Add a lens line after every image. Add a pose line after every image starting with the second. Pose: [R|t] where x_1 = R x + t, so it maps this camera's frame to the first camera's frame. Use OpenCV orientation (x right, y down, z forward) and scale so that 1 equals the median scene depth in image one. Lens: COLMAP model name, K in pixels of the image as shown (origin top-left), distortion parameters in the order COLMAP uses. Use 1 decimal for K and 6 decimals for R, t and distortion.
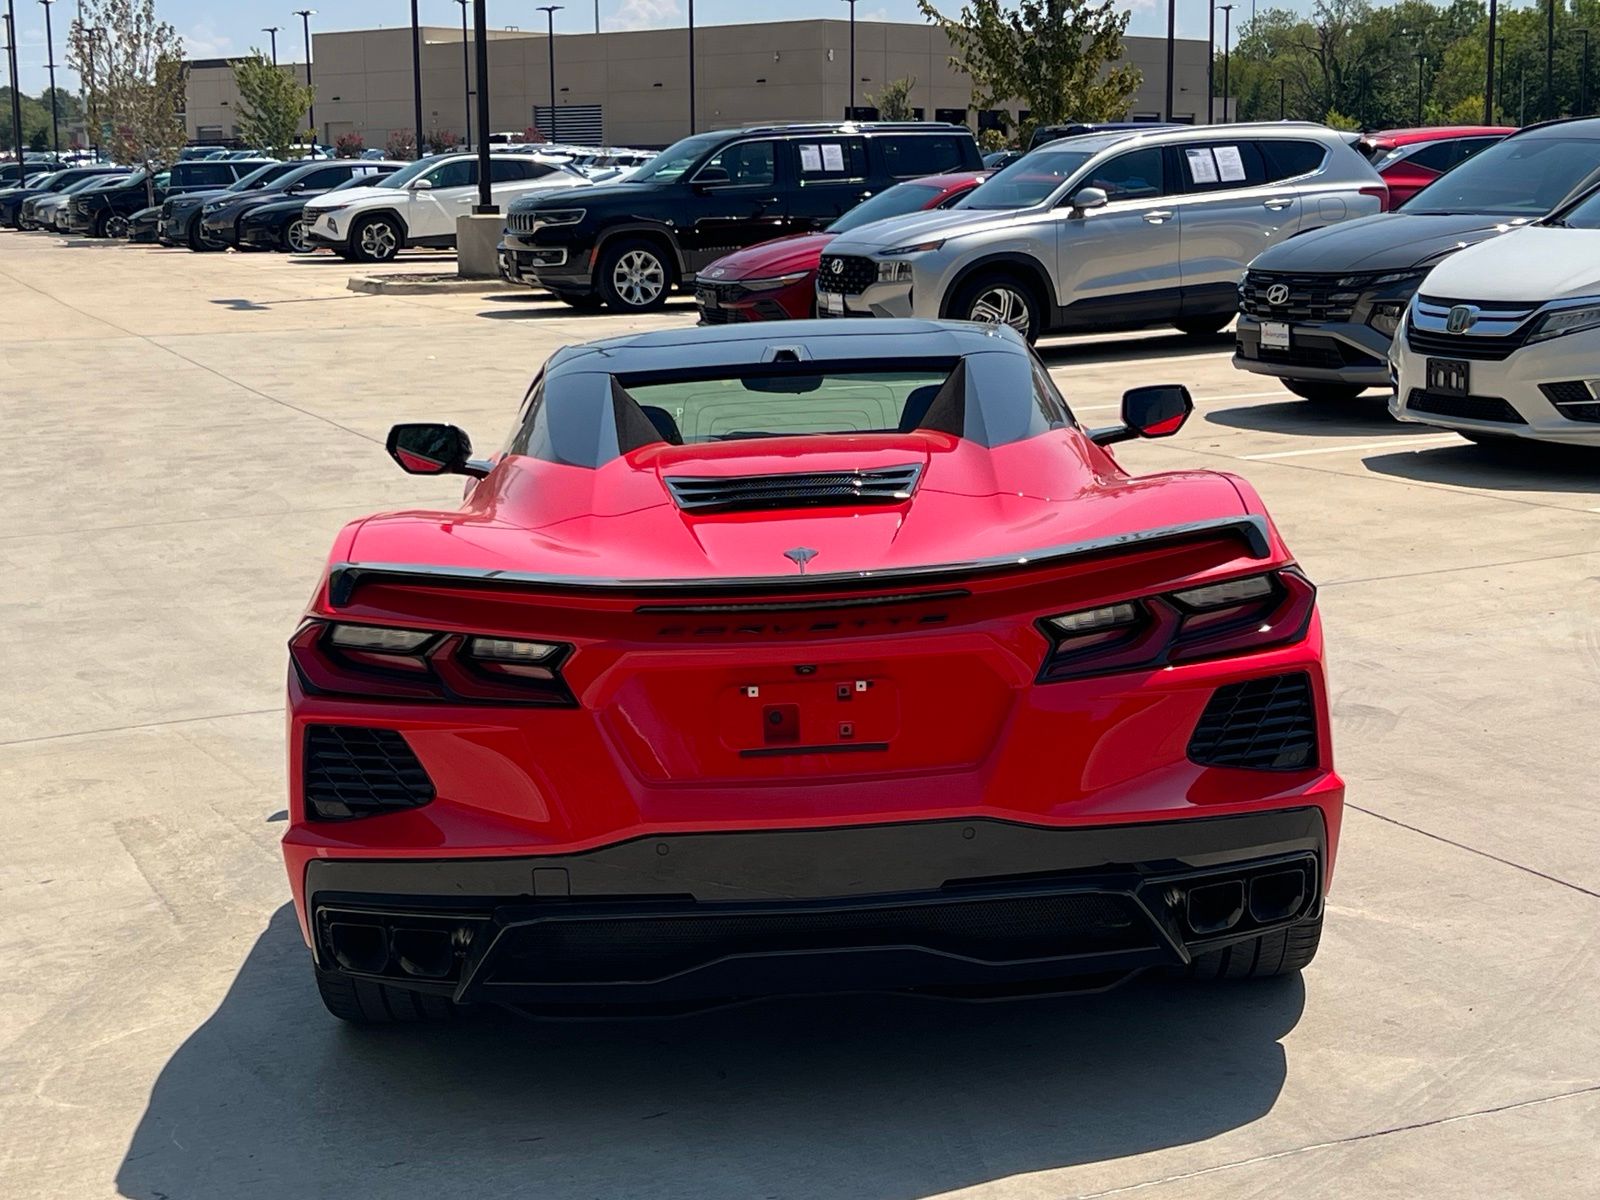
lens RADIAL K [[2558.1, 0, 800.0], [0, 2558.1, 600.0], [0, 0, 1]] dist [0.239075, -0.964477]
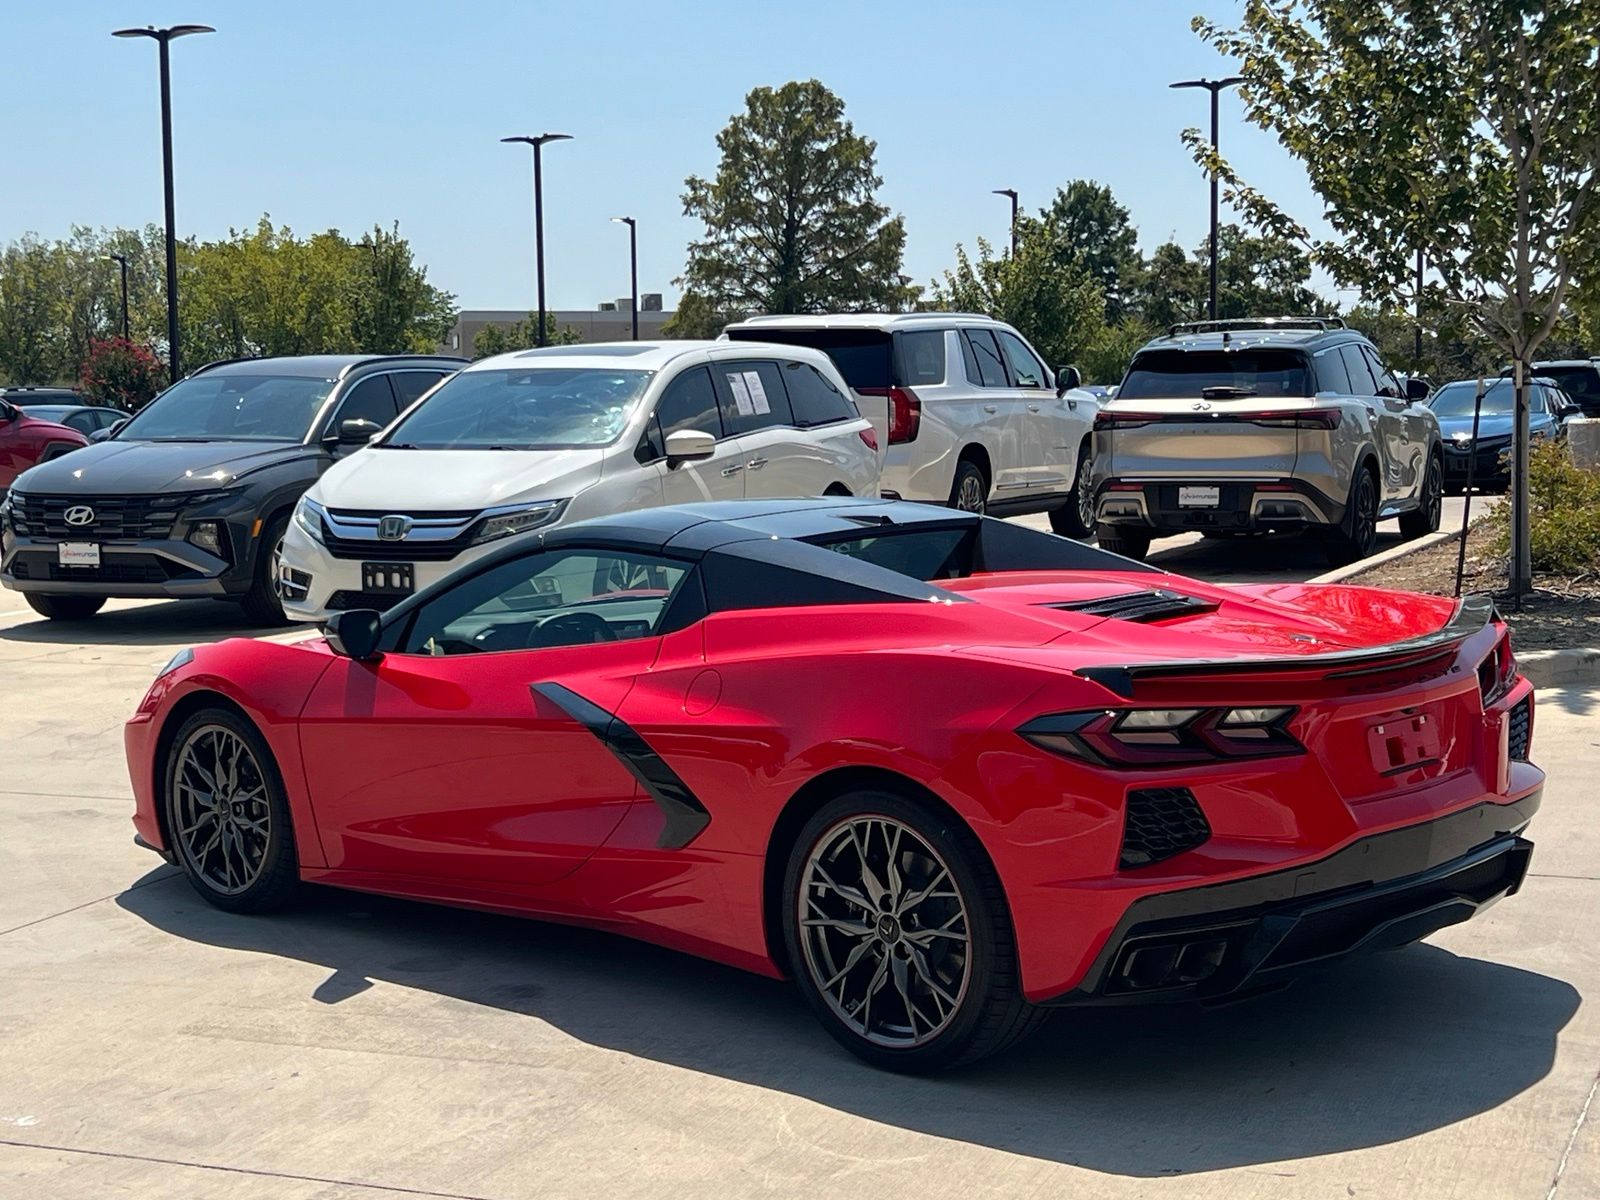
lens RADIAL K [[2603.9, 0, 800.0], [0, 2603.9, 600.0], [0, 0, 1]] dist [0.181973, -1.092590]
pose [[0.672475, -0.042901, 0.738875, -0.481498], [0.115489, 0.992172, -0.047503, -0.001087], [-0.731053, 0.117277, 0.672166, 0.097542]]
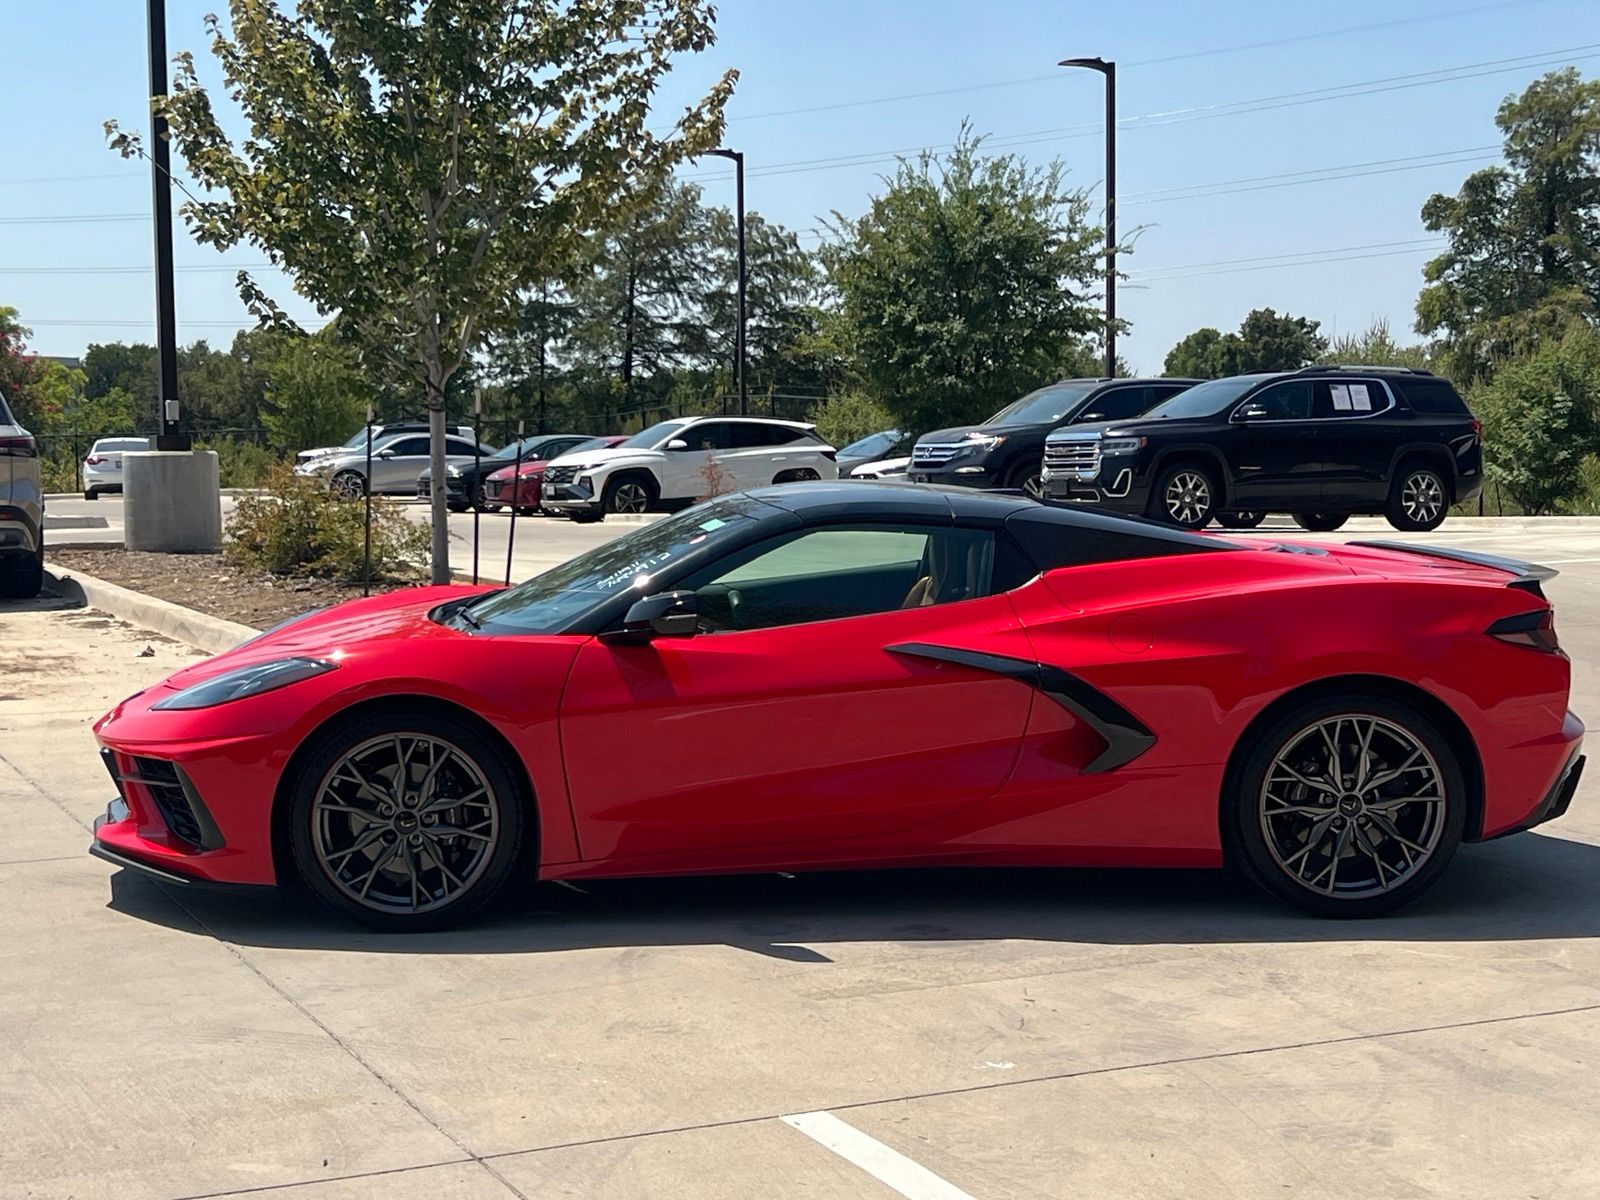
lens RADIAL K [[2558.1, 0, 800.0], [0, 2558.1, 600.0], [0, 0, 1]] dist [0.239075, -0.964477]
pose [[-0.111649, -0.040917, 0.992905, -0.713620], [0.166598, 0.984241, 0.059293, -0.070886], [-0.979684, 0.172036, -0.103072, 0.623186]]
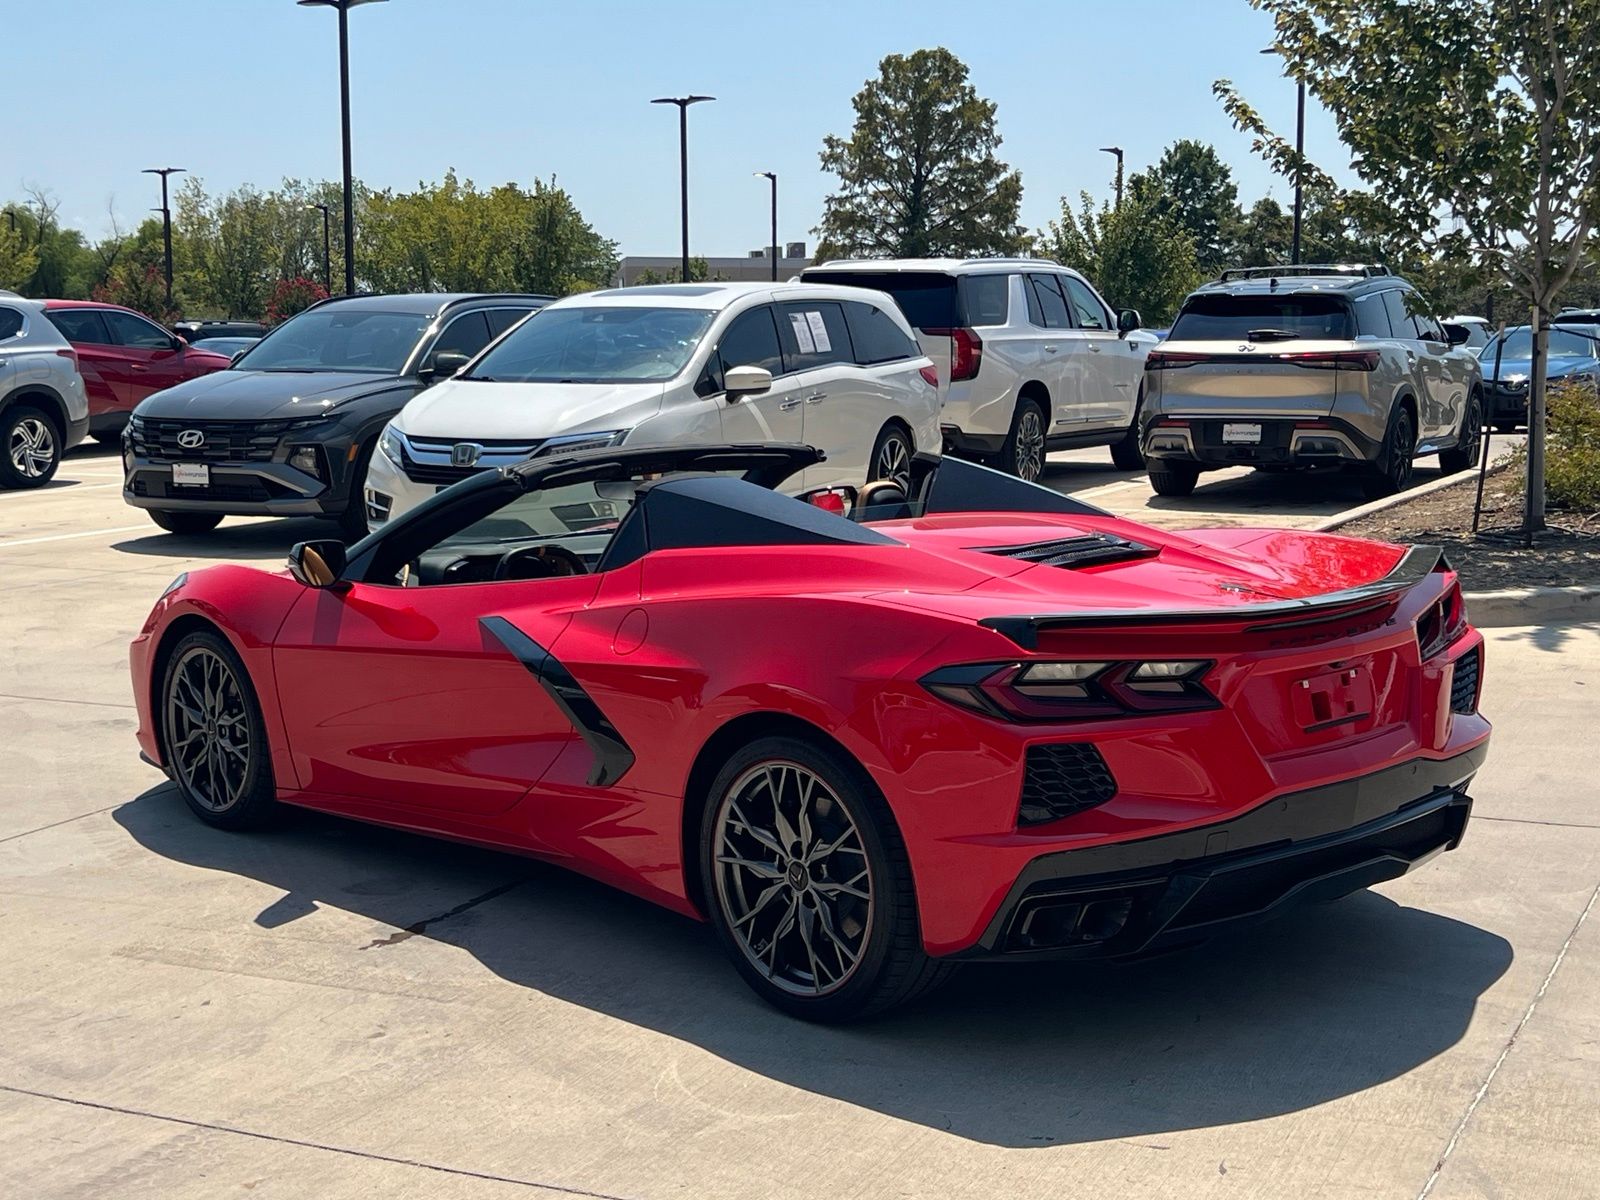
lens RADIAL K [[2296.2, 0, 764.3], [0, 2296.2, 629.6], [0, 0, 1]] dist [0.142792, -0.682573]
pose [[0.725610, -0.066420, 0.684893, -0.400351], [0.096919, 0.995273, -0.006161, -0.004951], [-0.681247, 0.070850, 0.728617, 0.111018]]
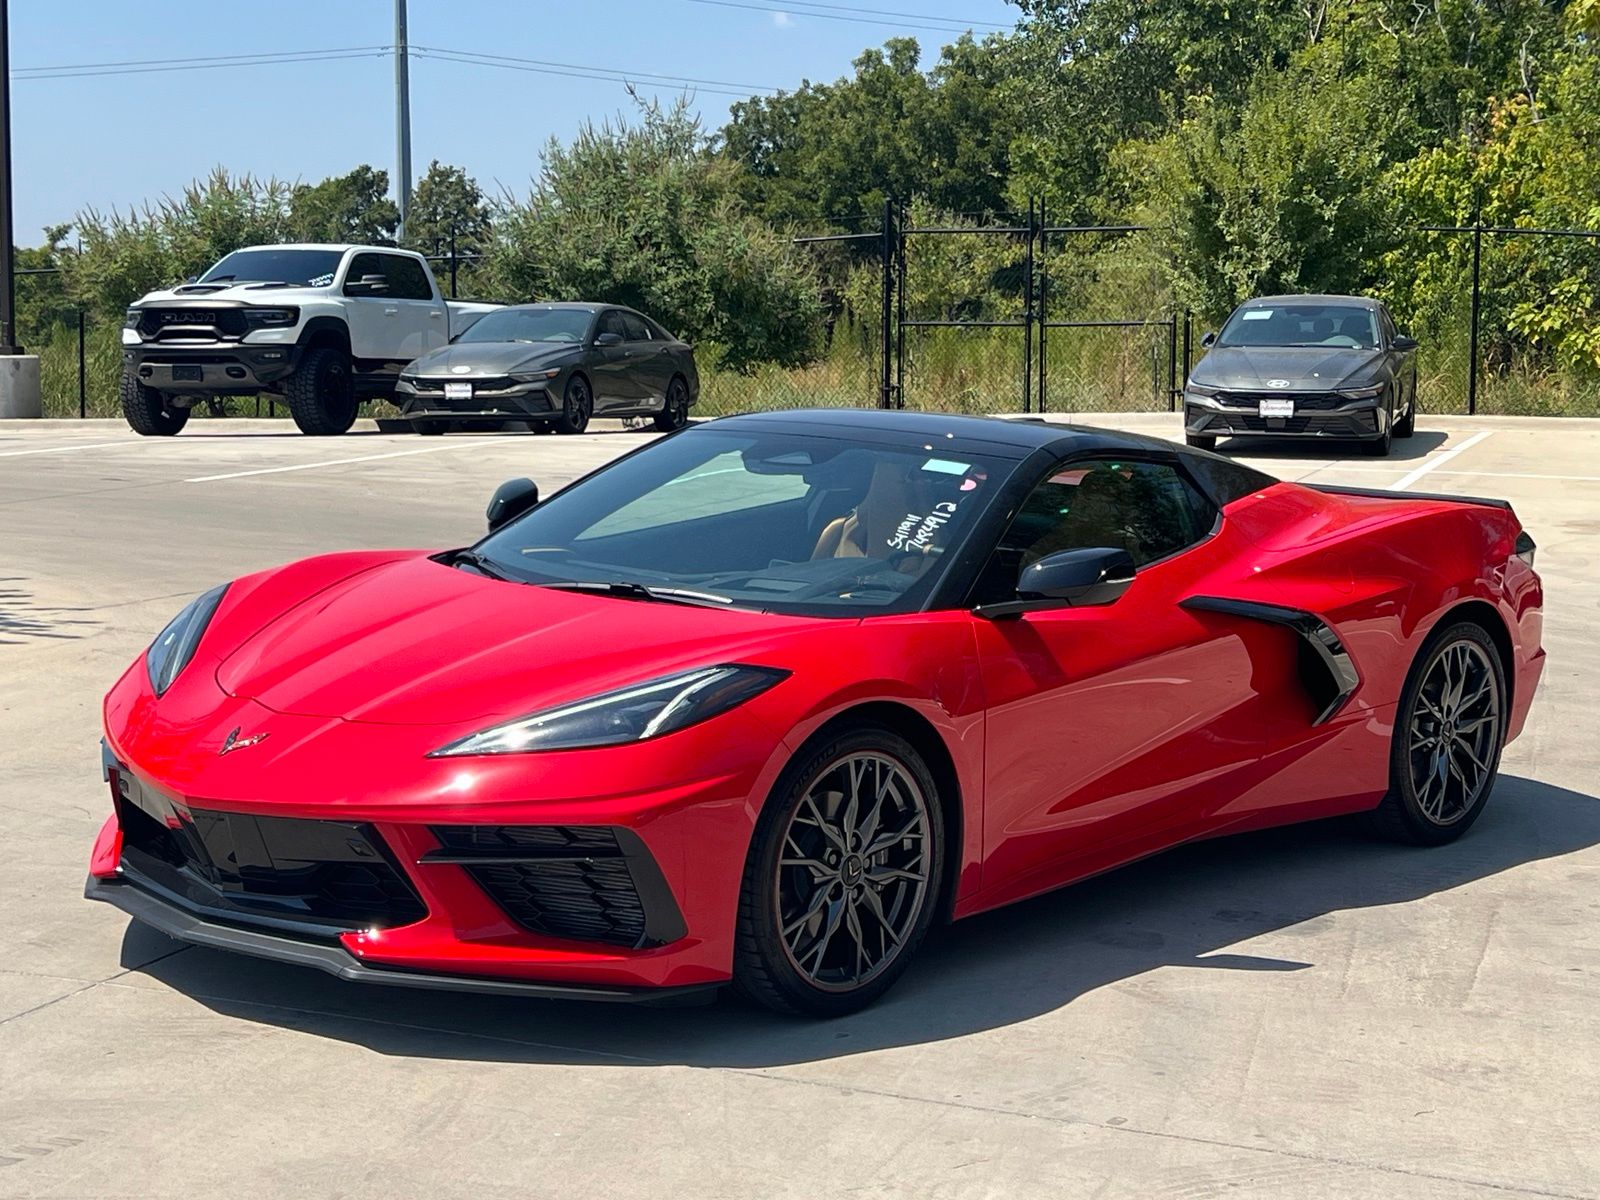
lens RADIAL K [[2558.1, 0, 800.0], [0, 2558.1, 600.0], [0, 0, 1]] dist [0.239075, -0.964477]
pose [[-0.778414, -0.050690, 0.625701, -0.371781], [0.105932, 0.971834, 0.210518, -0.144419], [-0.618749, 0.230151, -0.751119, 1.007404]]
